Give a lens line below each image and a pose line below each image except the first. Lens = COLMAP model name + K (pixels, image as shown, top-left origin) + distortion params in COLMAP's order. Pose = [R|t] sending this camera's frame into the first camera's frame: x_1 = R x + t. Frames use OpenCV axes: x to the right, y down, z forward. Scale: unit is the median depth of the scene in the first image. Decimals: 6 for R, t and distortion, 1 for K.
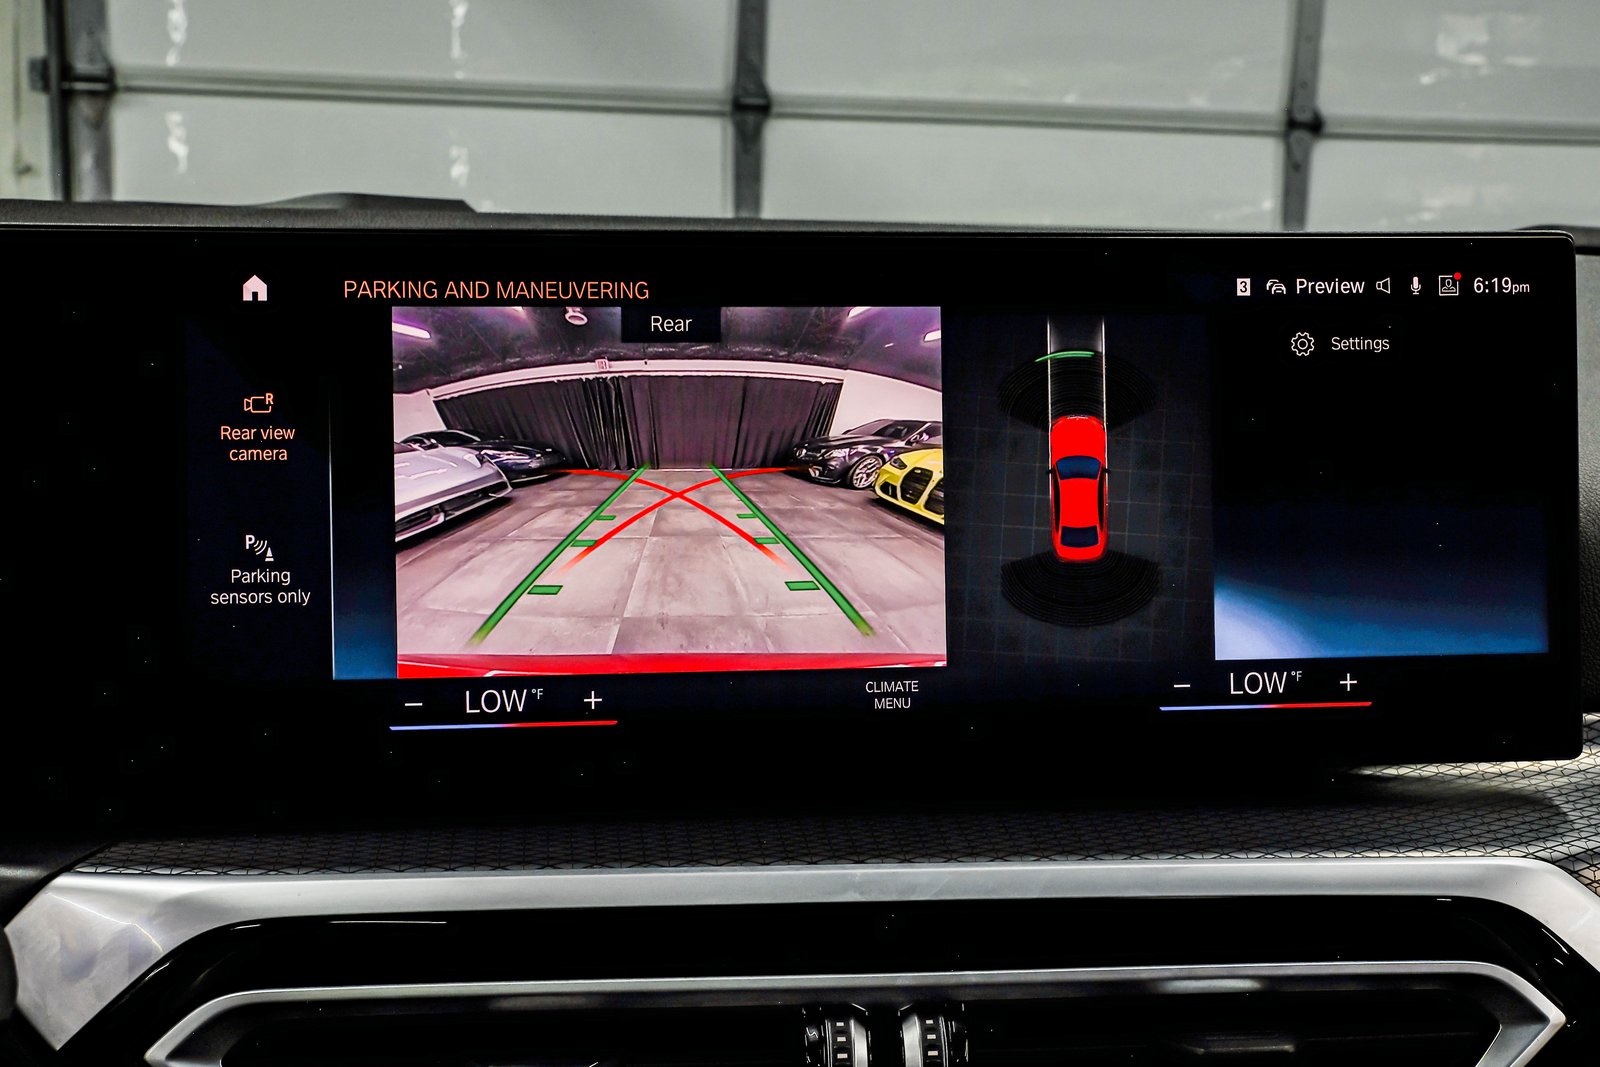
lens RADIAL K [[2116.1, 0, 800.0], [0, 2116.1, 533.5], [0, 0, 1]] dist [0.011935, 0.022472]
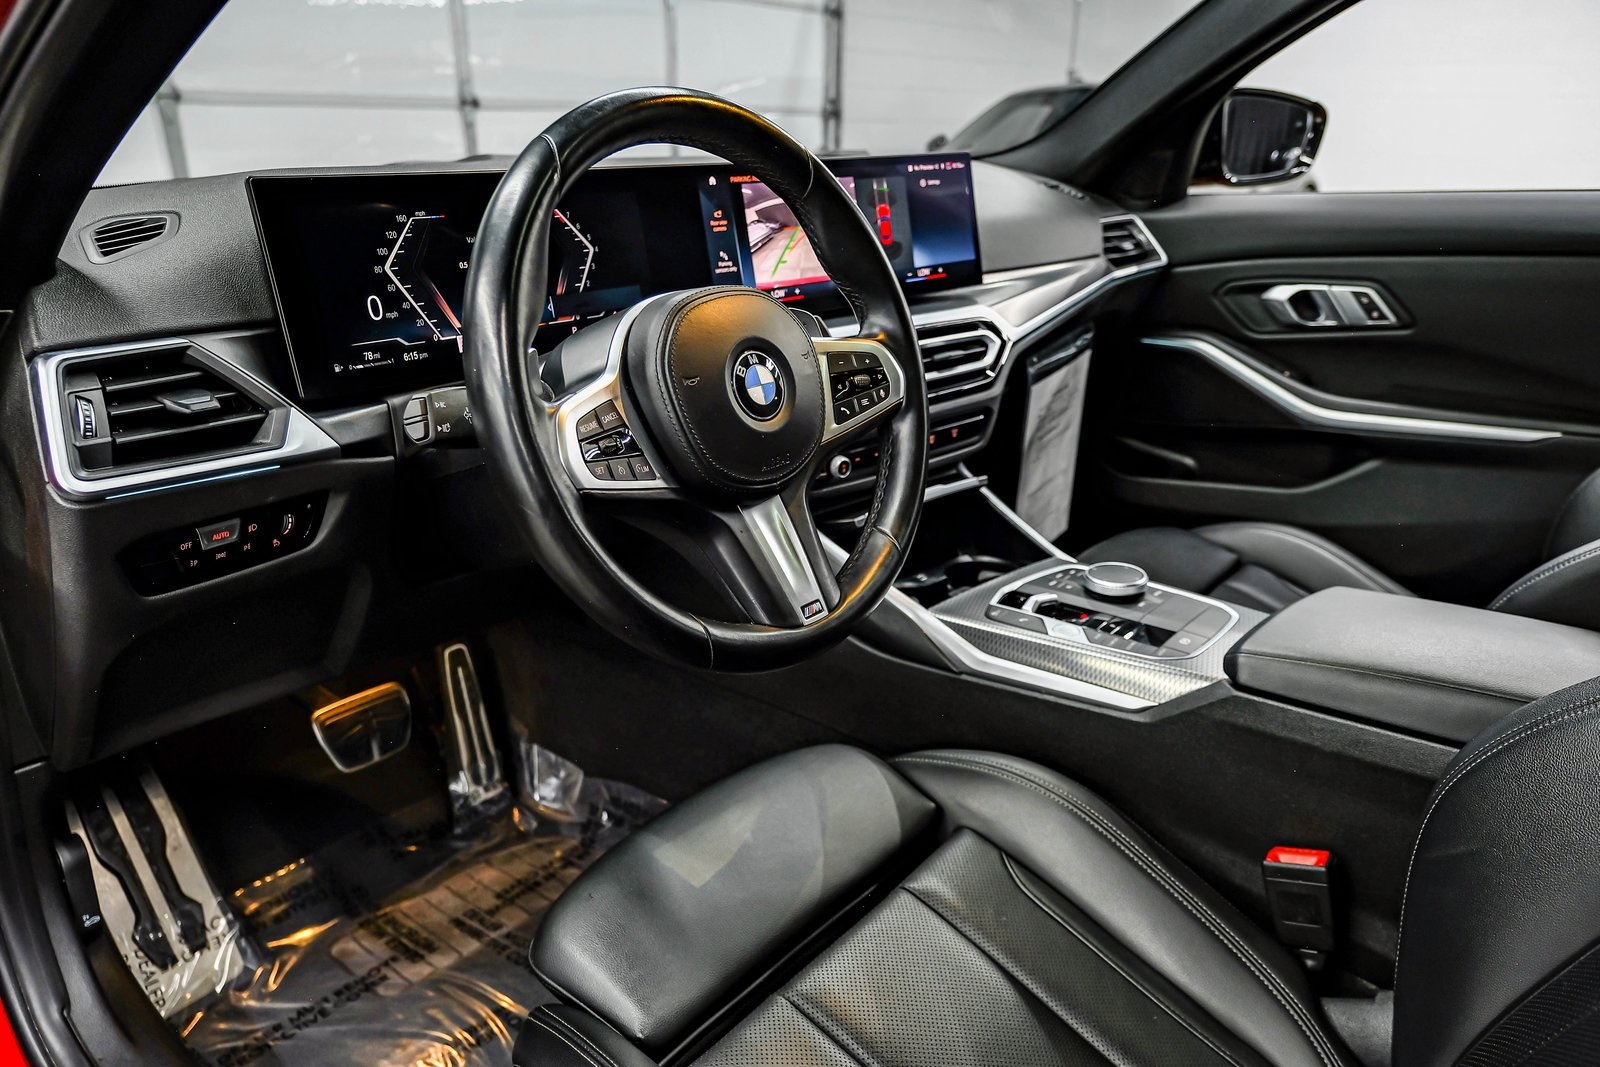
lens RADIAL K [[1095.2, 0, 800.0], [0, 1095.2, 533.5], [0, 0, 1]] dist [-0.007293, -0.000733]
pose [[0.819213, -0.221897, 0.528821, -1.194724], [0.117490, 0.967491, 0.223959, 0.059666], [-0.561326, -0.121339, 0.818652, -0.622999]]
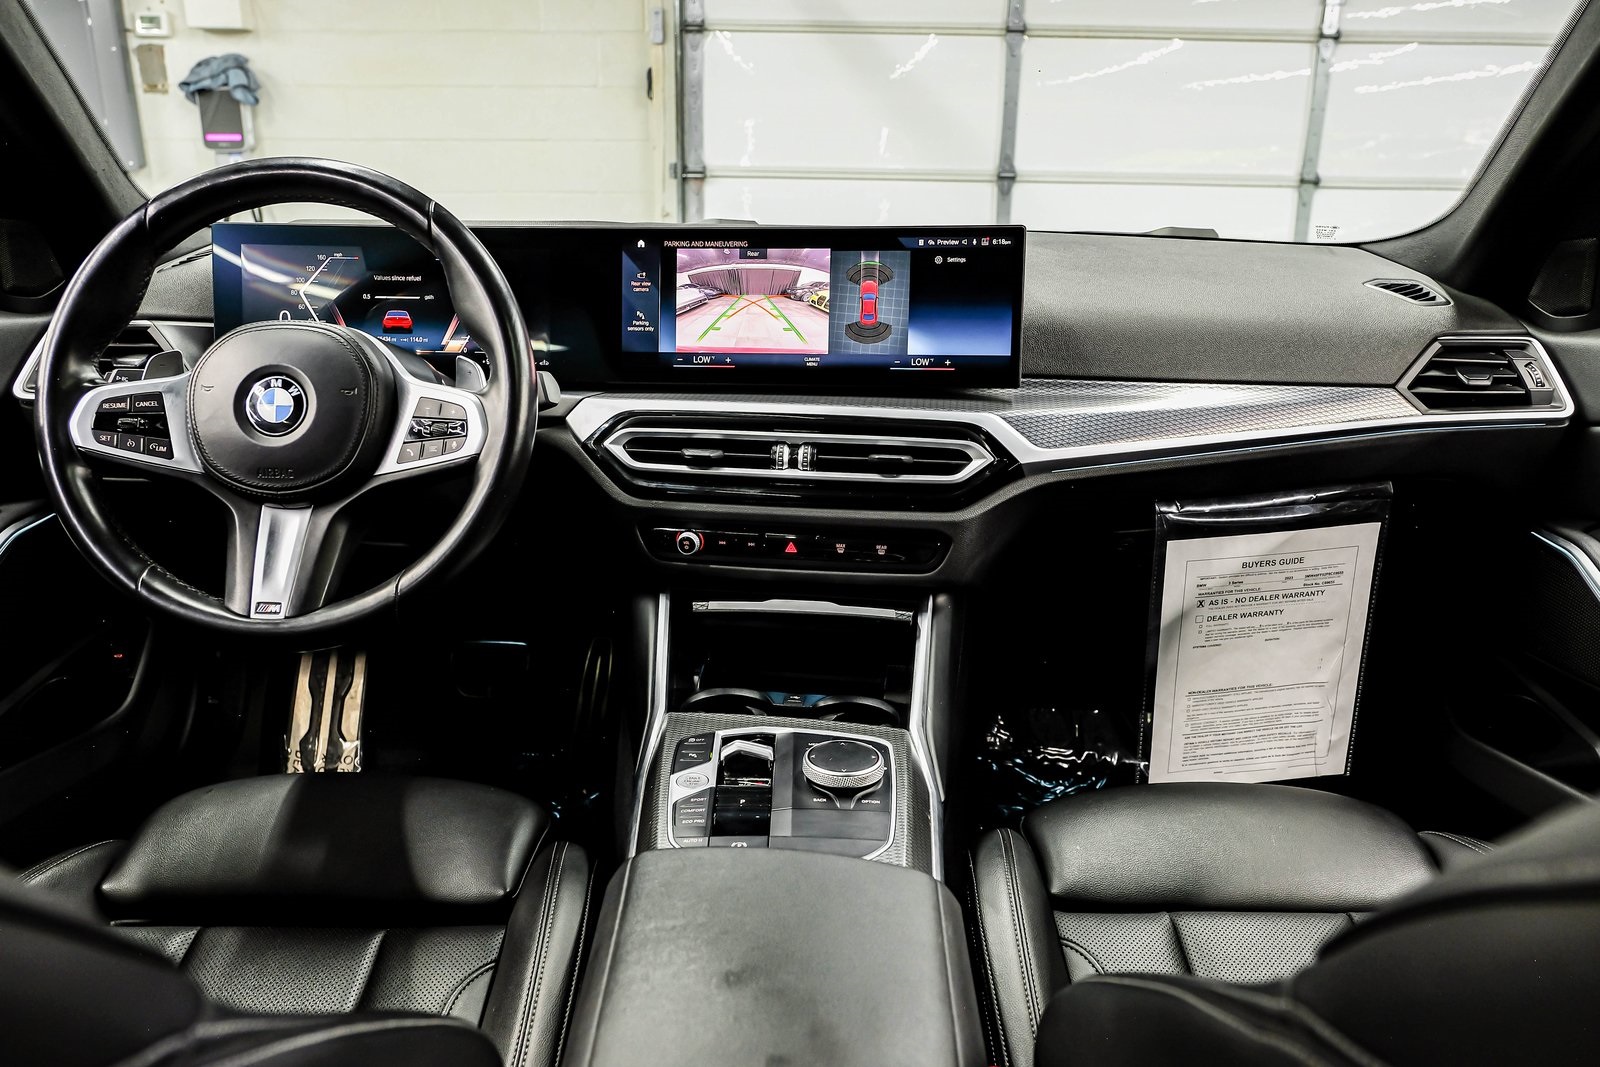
lens RADIAL K [[1107.5, 0, 795.2], [0, 1107.5, 512.4], [0, 0, 1]] dist [-0.013328, -0.001591]
pose [[0.965595, 0.055907, -0.253972, 0.498121], [-0.031253, 0.994487, 0.100093, 0.142804], [0.258167, -0.088712, 0.962019, -0.791881]]
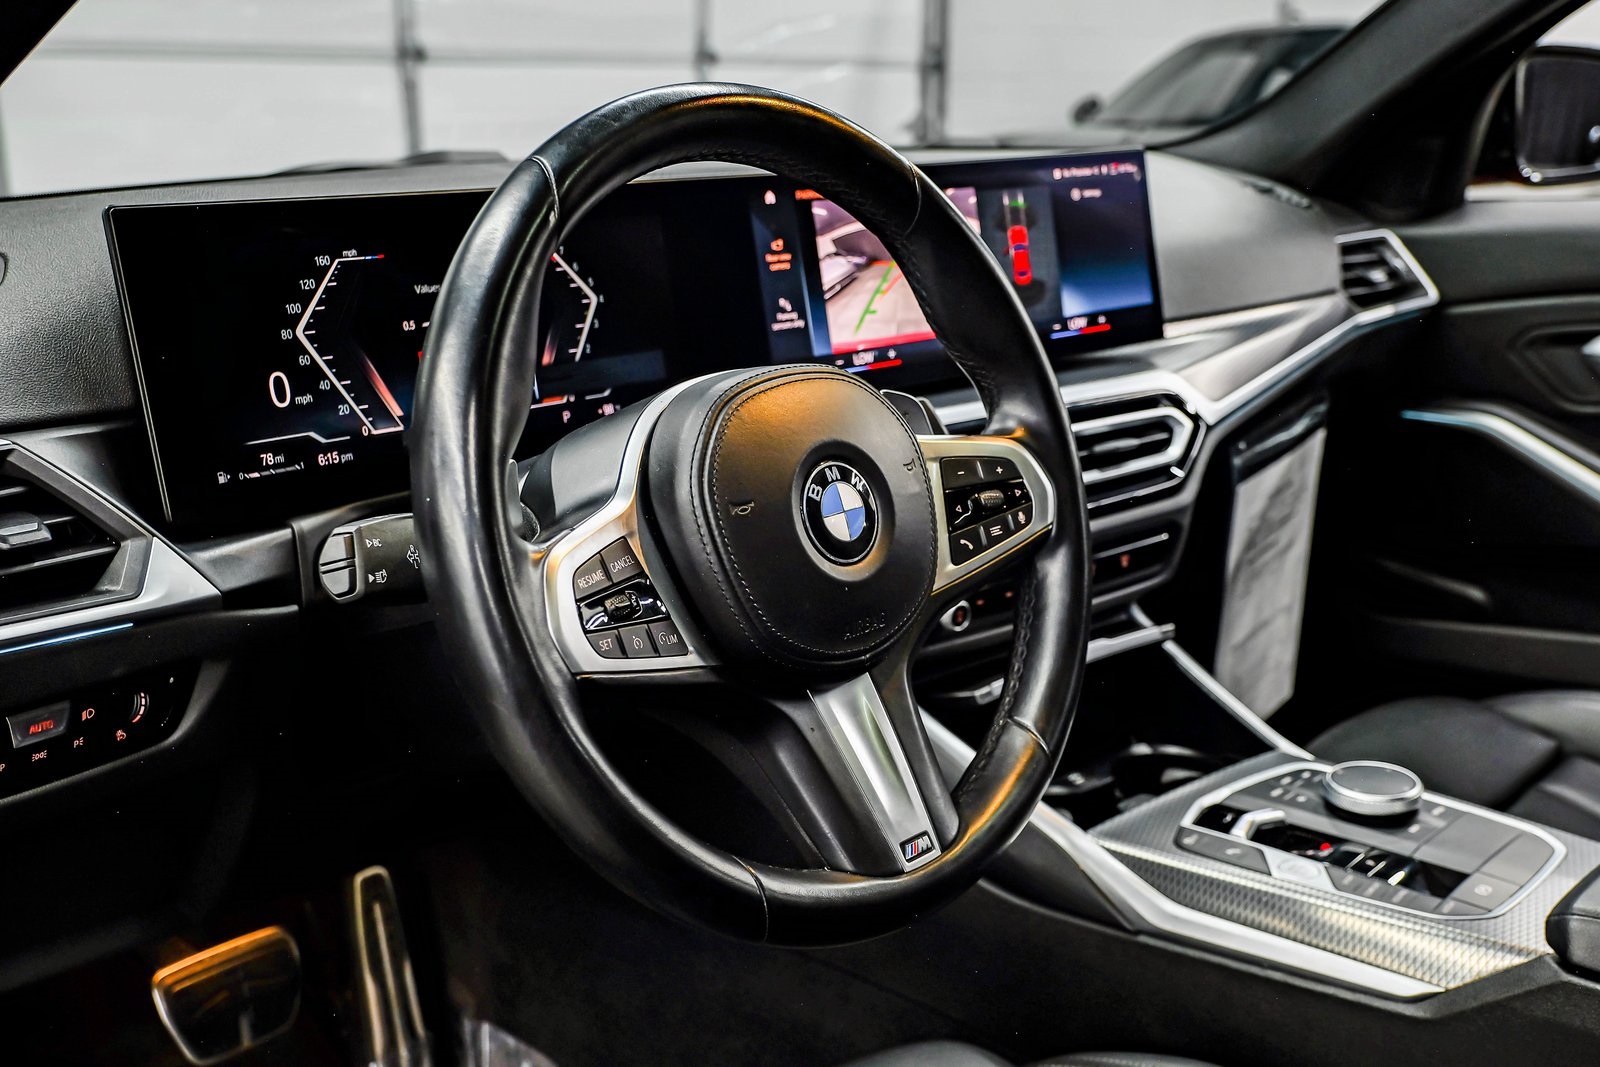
lens RADIAL K [[1639.8, 0, 833.9], [0, 1639.8, 528.6], [0, 0, 1]] dist [0.000544, 0.018746]
pose [[0.836040, -0.167855, 0.522361, -1.201657], [0.113786, 0.984398, 0.134210, 0.013083], [-0.536739, -0.052768, 0.842096, -0.615759]]
